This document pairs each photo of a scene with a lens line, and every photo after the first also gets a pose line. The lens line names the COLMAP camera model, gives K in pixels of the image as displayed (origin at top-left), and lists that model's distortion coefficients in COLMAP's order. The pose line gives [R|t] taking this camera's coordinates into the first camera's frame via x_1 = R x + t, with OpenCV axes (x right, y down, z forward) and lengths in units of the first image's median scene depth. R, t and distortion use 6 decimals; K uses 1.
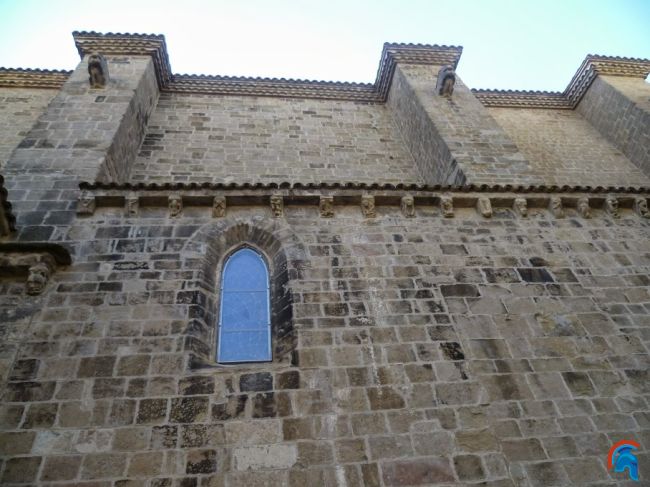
lens RADIAL K [[527.4, 0, 332.1], [0, 527.4, 242.5], [0, 0, 1]] dist [-0.080134, 0.017341]
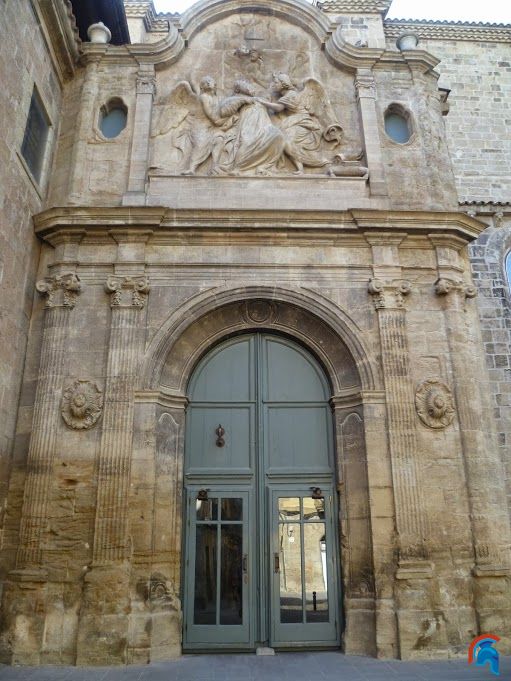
lens RADIAL K [[552.6, 0, 250.9], [0, 552.6, 338.4], [0, 0, 1]] dist [-0.080134, 0.017341]
pose [[0.990421, 0.081763, -0.111271, -0.845819], [-0.013202, 0.858216, 0.513120, -0.667731], [0.137449, -0.506735, 0.851074, -0.746906]]
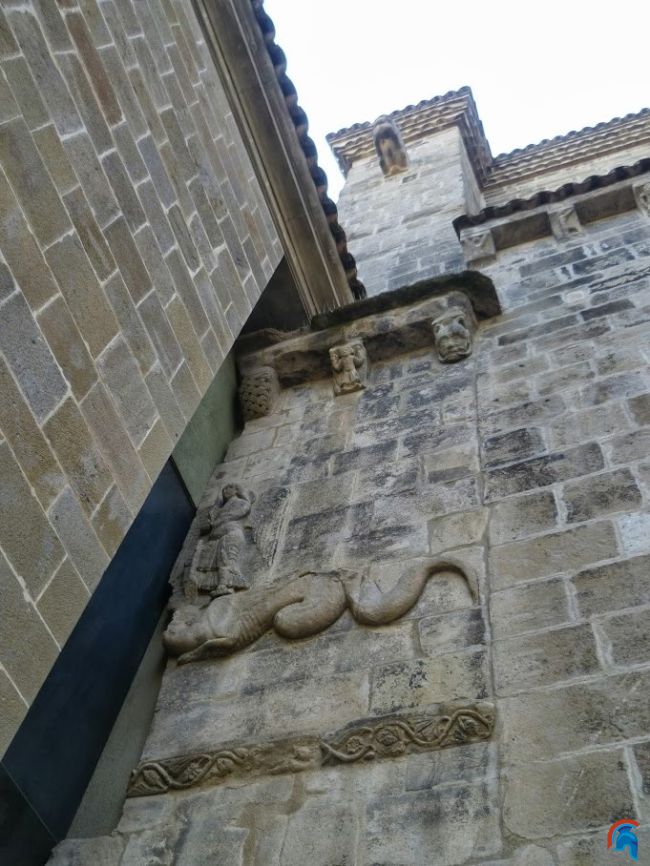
lens RADIAL K [[897.9, 0, 329.1], [0, 897.9, 430.1], [0, 0, 1]] dist [-0.117255, 0.000000]
pose [[0.877225, -0.272995, -0.394906, -0.341373], [0.195376, 0.954389, -0.225763, 0.297166], [0.438526, 0.120890, 0.890551, 0.199305]]
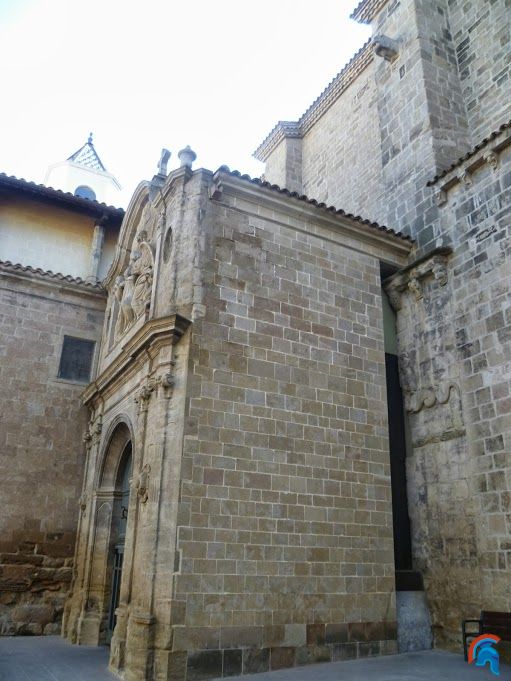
lens RADIAL K [[552.6, 0, 262.3], [0, 552.6, 342.4], [0, 0, 1]] dist [-0.080134, 0.017341]
pose [[0.382107, -0.216026, -0.898514, 0.583394], [0.677058, 0.727187, 0.113095, -0.296207], [0.628957, -0.651560, 0.424126, -0.131832]]
